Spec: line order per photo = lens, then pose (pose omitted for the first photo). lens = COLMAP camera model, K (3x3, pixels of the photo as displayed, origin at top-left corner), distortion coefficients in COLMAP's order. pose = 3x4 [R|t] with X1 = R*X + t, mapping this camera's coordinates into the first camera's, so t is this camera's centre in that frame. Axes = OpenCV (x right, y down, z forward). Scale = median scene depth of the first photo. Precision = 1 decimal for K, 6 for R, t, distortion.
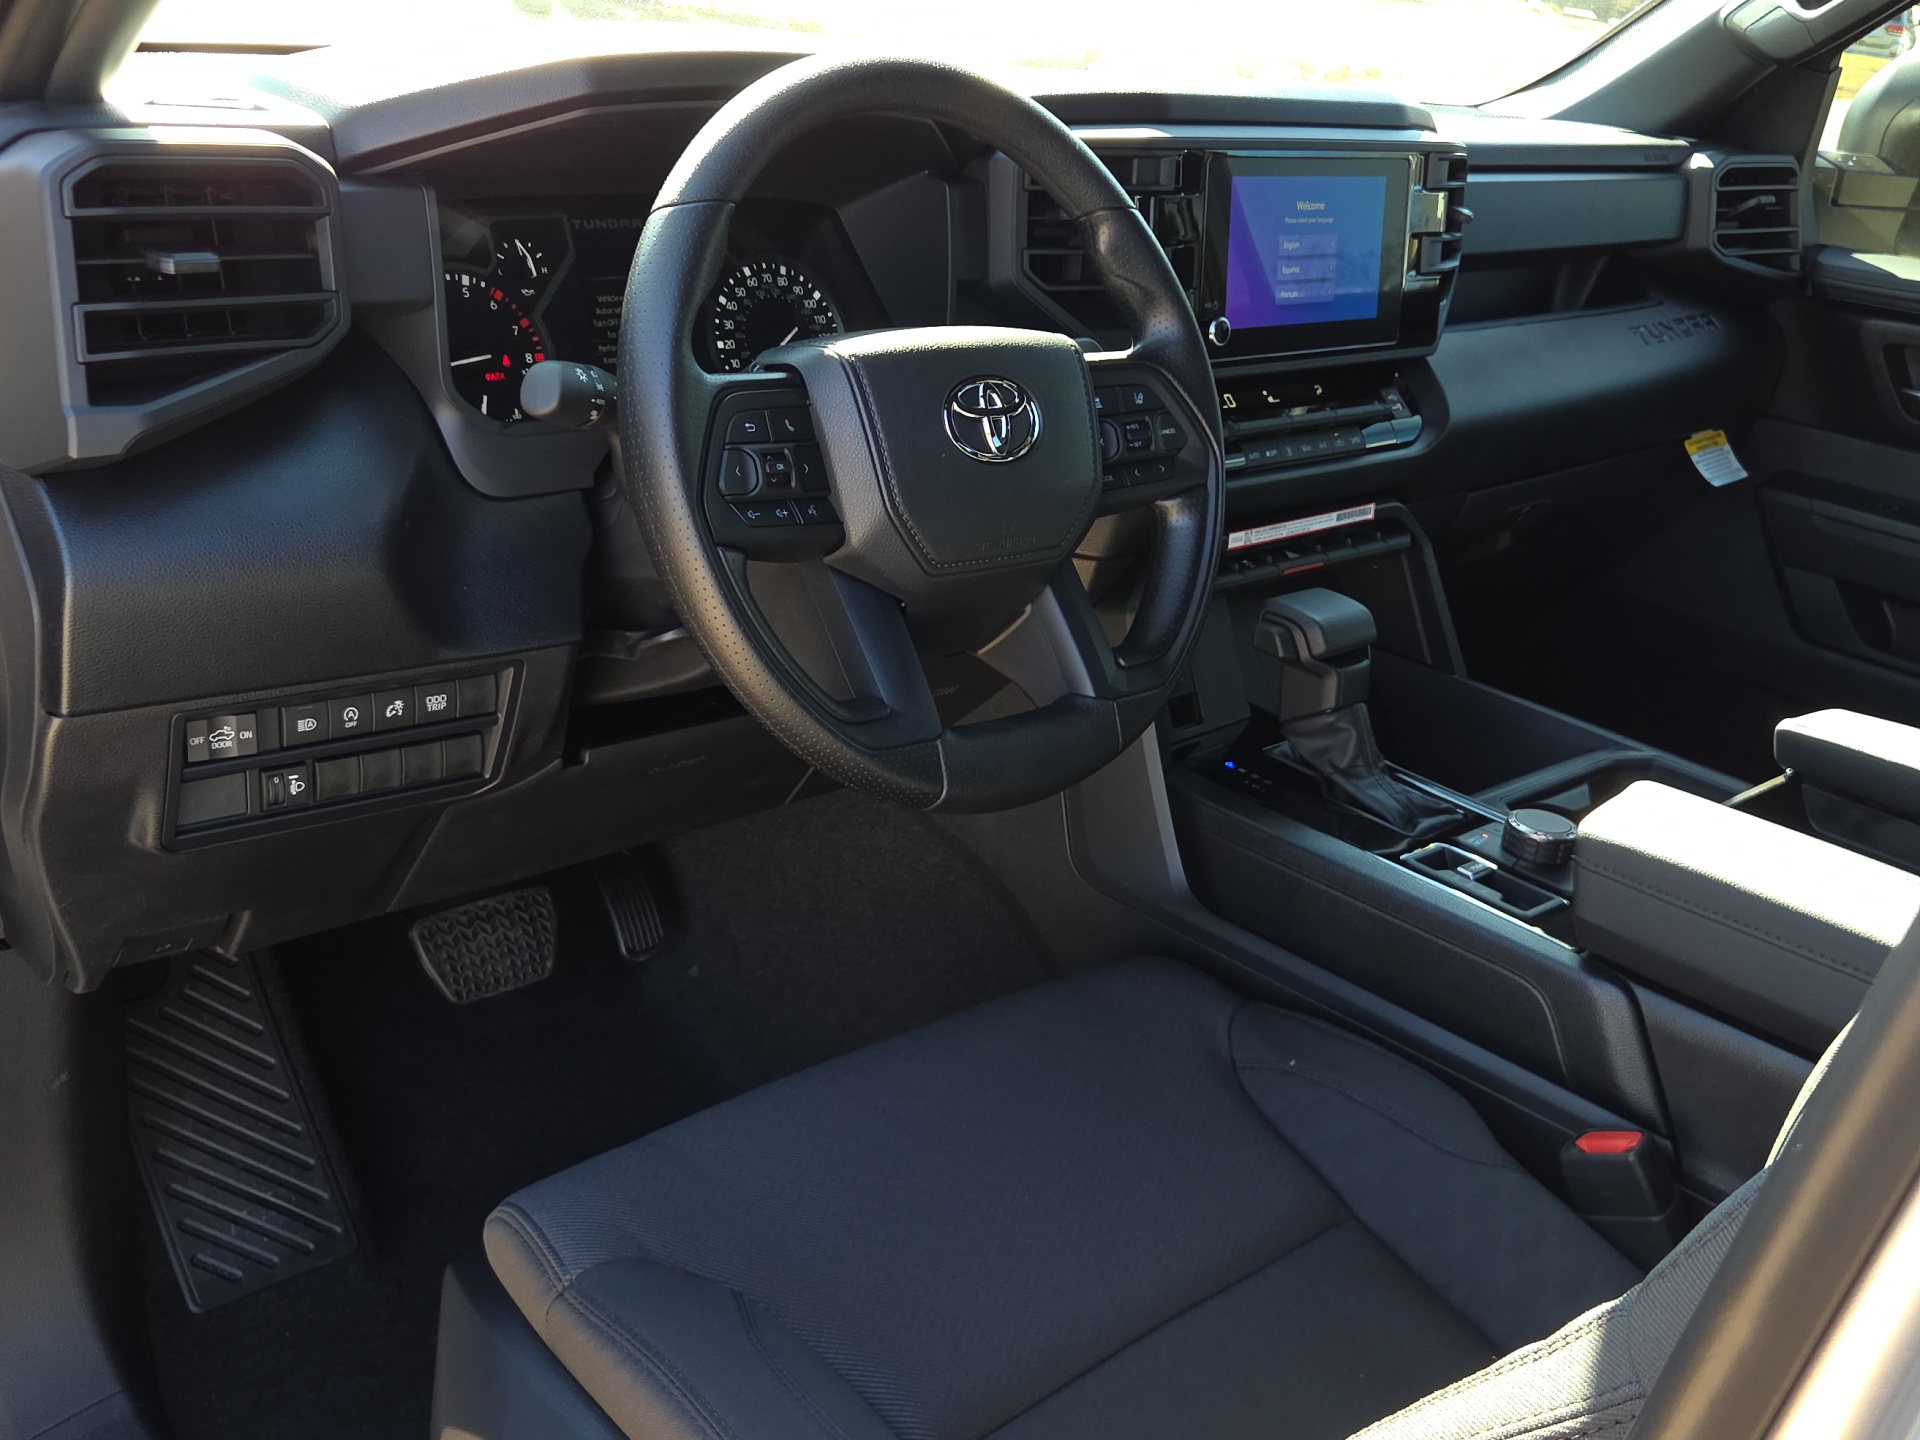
lens RADIAL K [[1972.5, 0, 961.3], [0, 1972.5, 707.6], [0, 0, 1]] dist [0.057644, 0.000000]
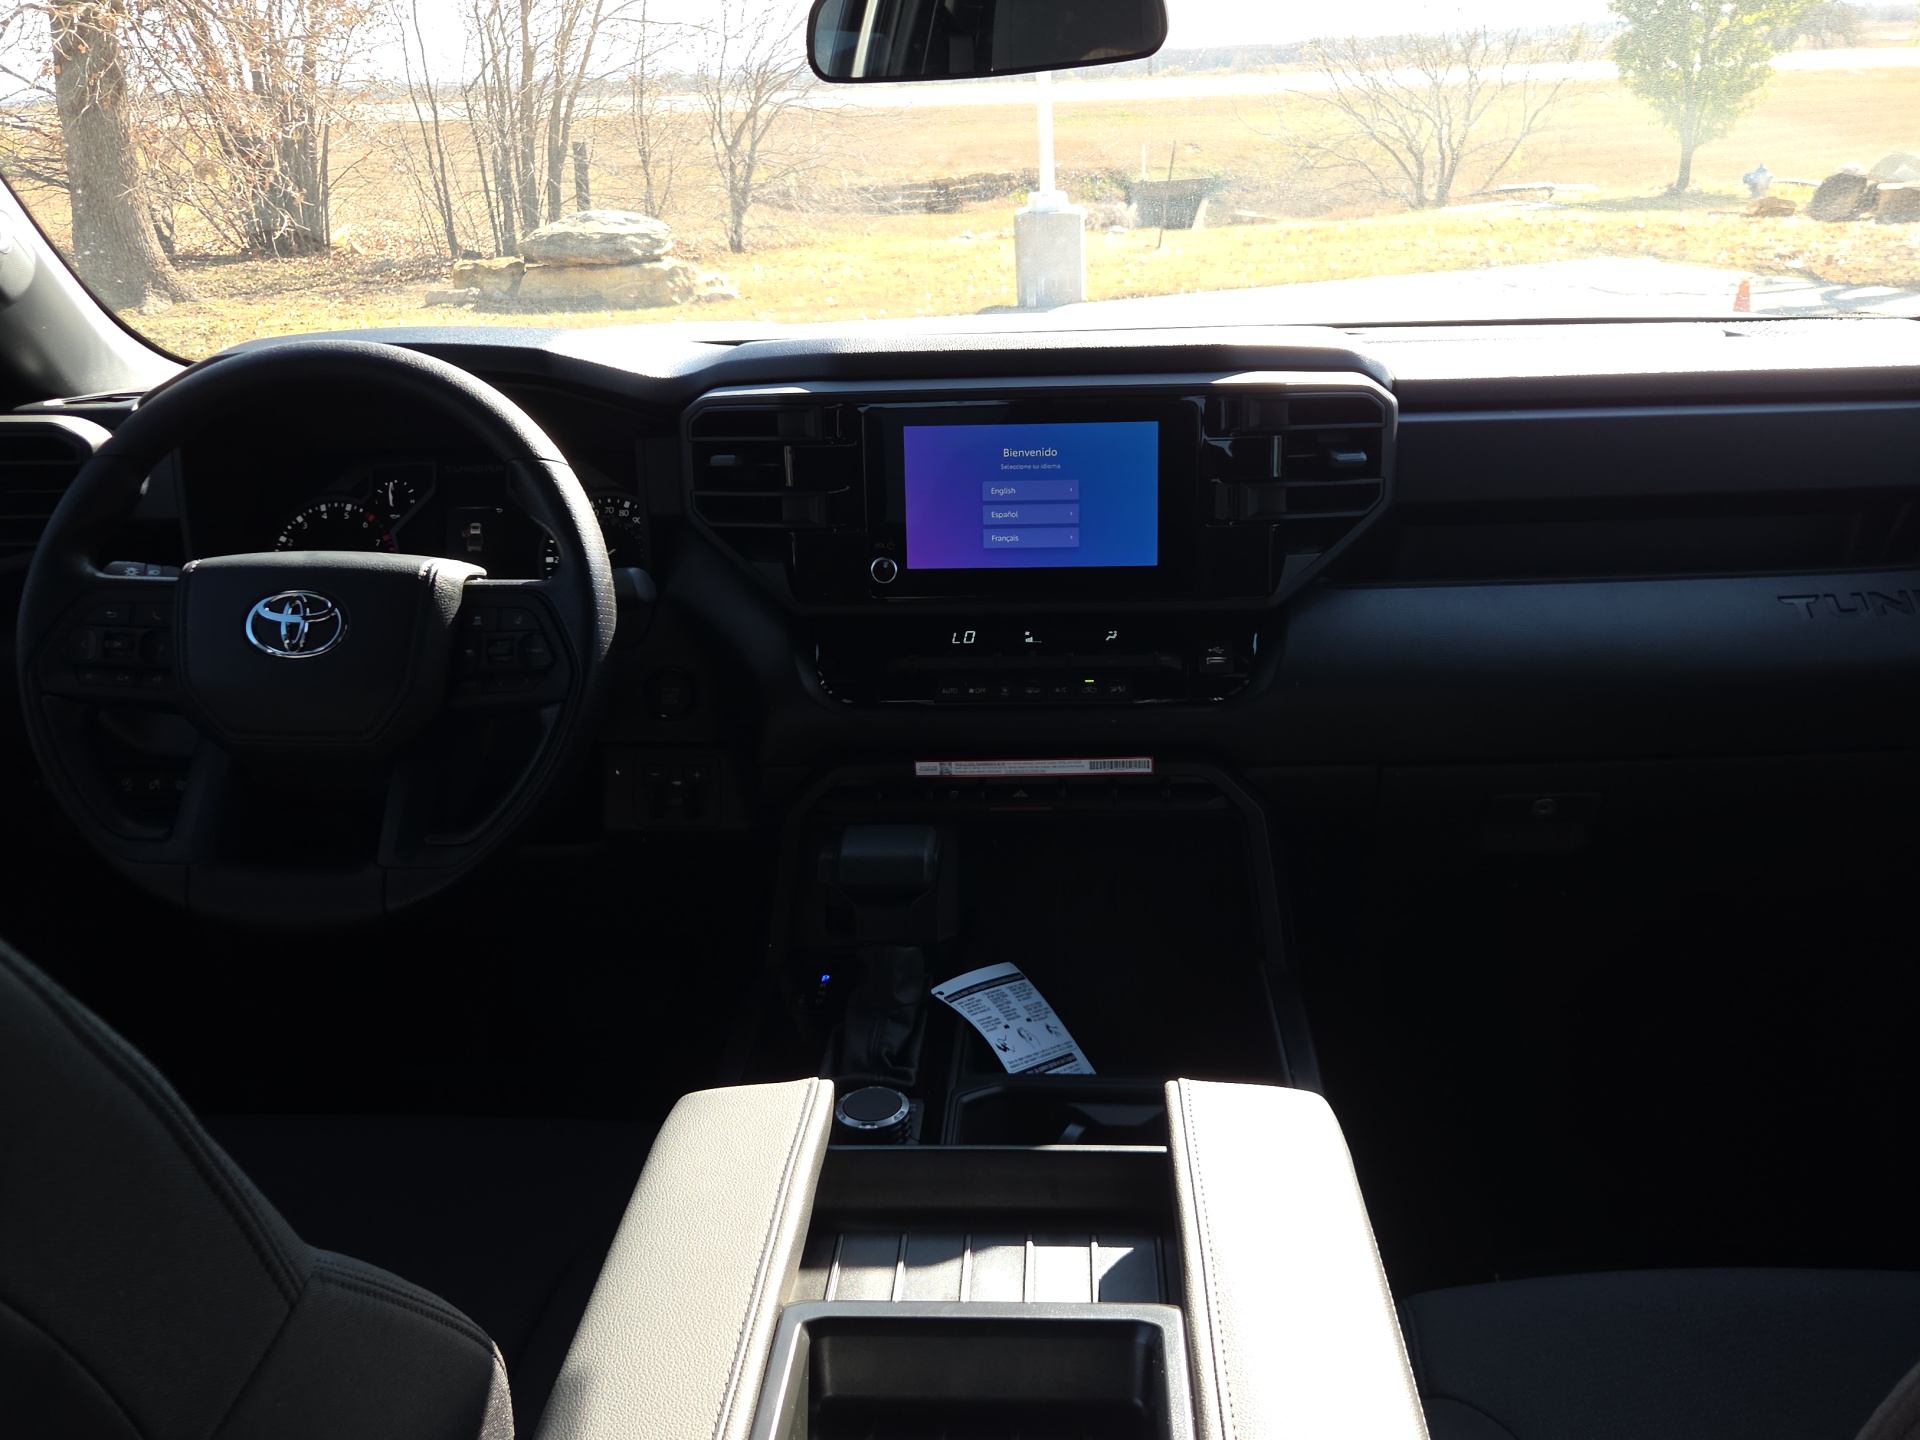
lens RADIAL K [[1652.9, 0, 971.7], [0, 1652.9, 703.7], [0, 0, 1]] dist [0.075292, -0.059547]
pose [[0.667483, 0.108589, -0.736665, 0.869414], [-0.171558, 0.985121, -0.010234, -0.125594], [0.724593, 0.133212, 0.676180, 0.471604]]
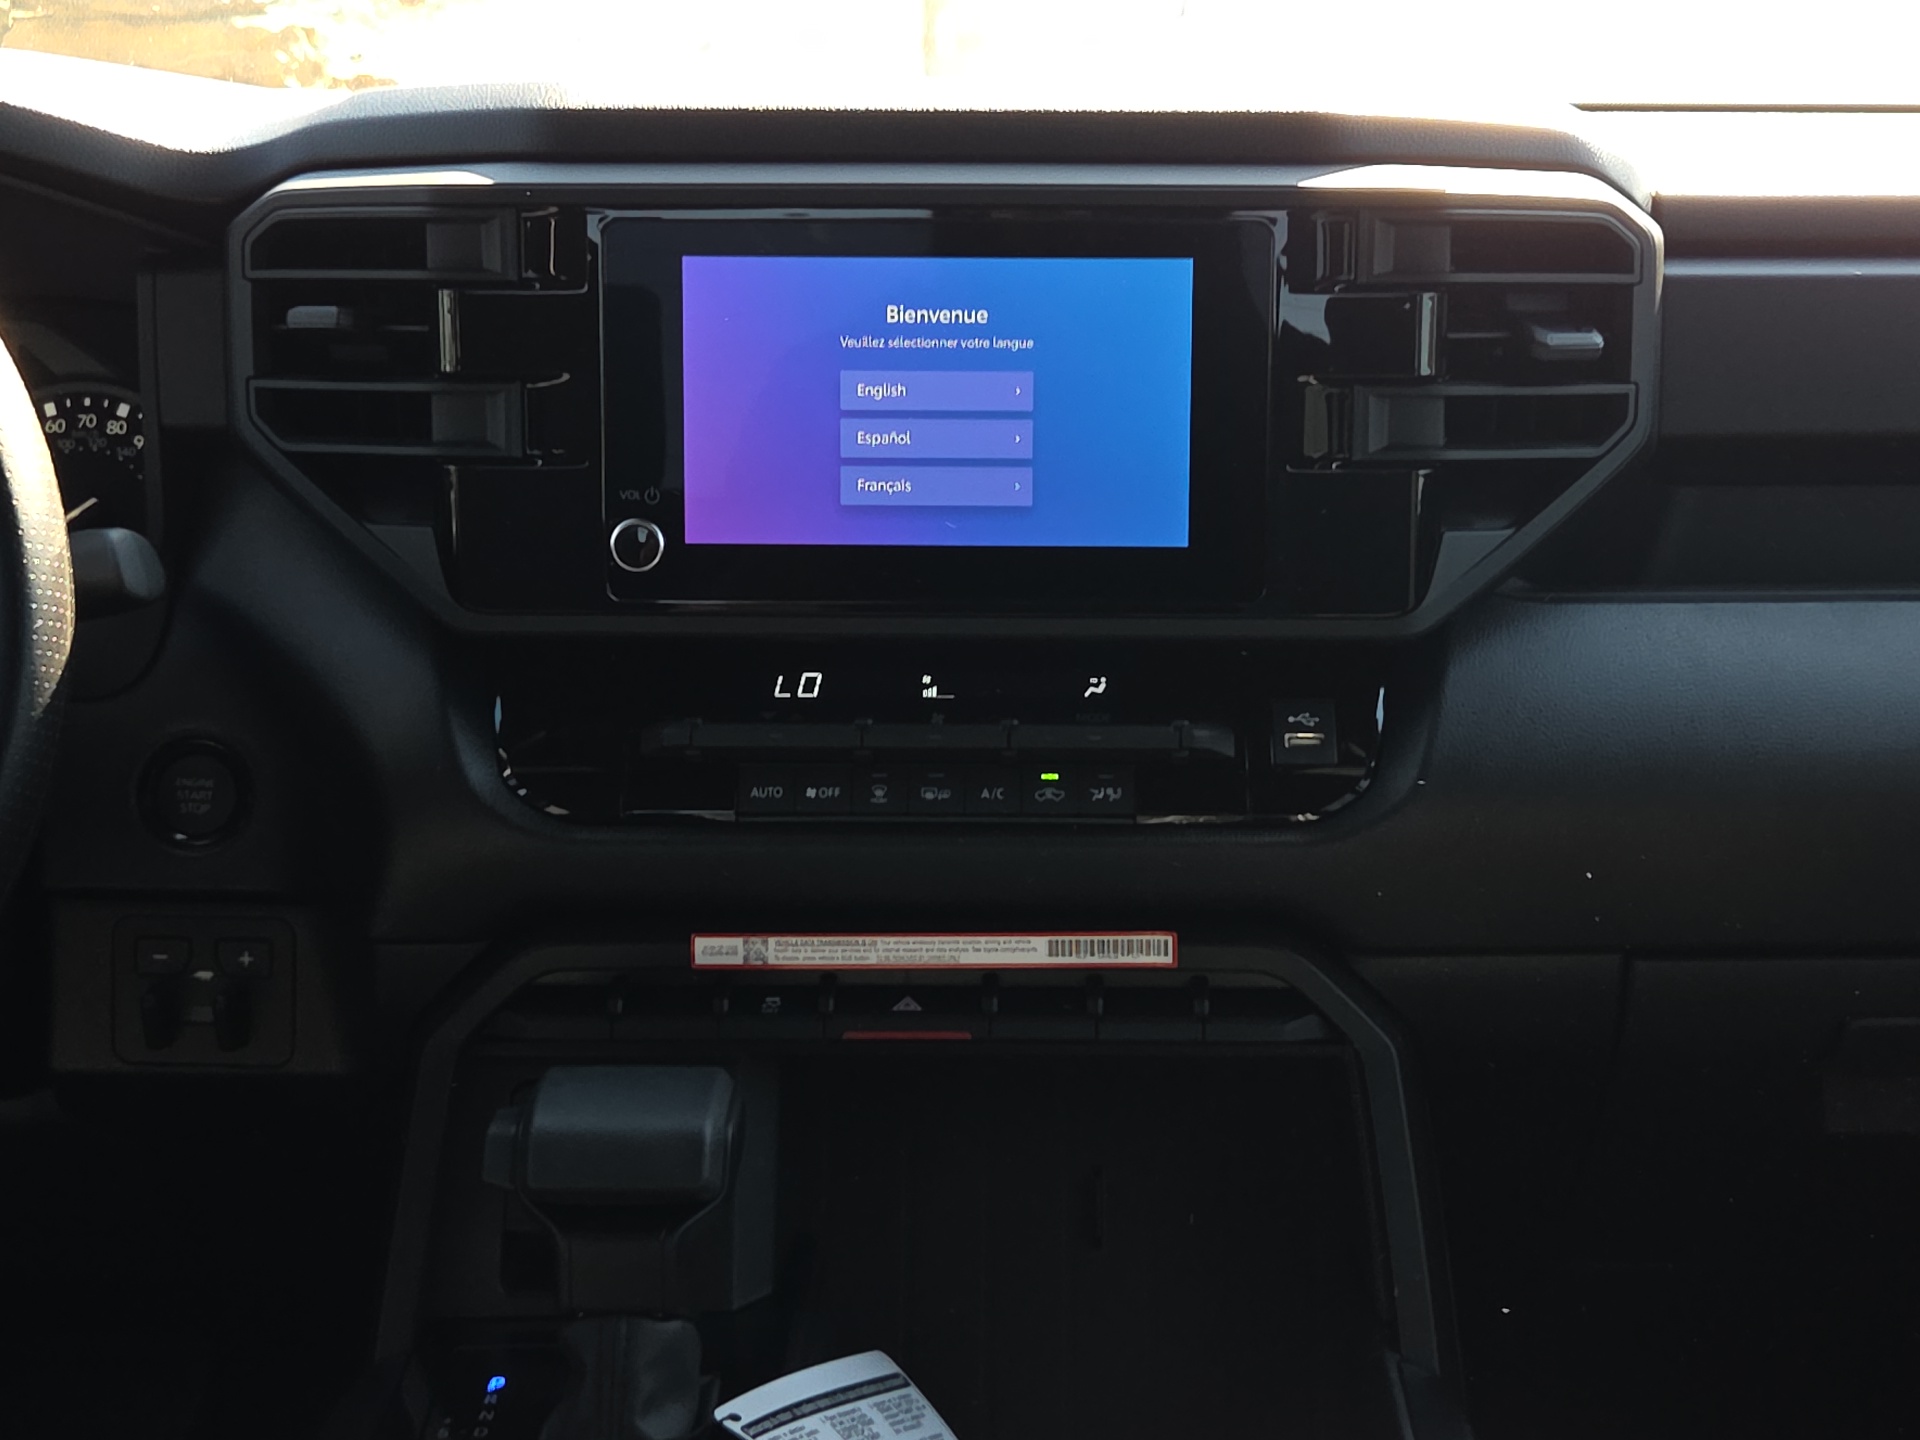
lens RADIAL K [[3016.8, 0, 974.7], [0, 3016.8, 669.0], [0, 0, 1]] dist [0.073759, 0.000000]
pose [[0.700984, 0.078441, -0.708851, 0.804232], [-0.185312, 0.979827, -0.074828, -0.121613], [0.688681, 0.183812, 0.701378, 0.539034]]
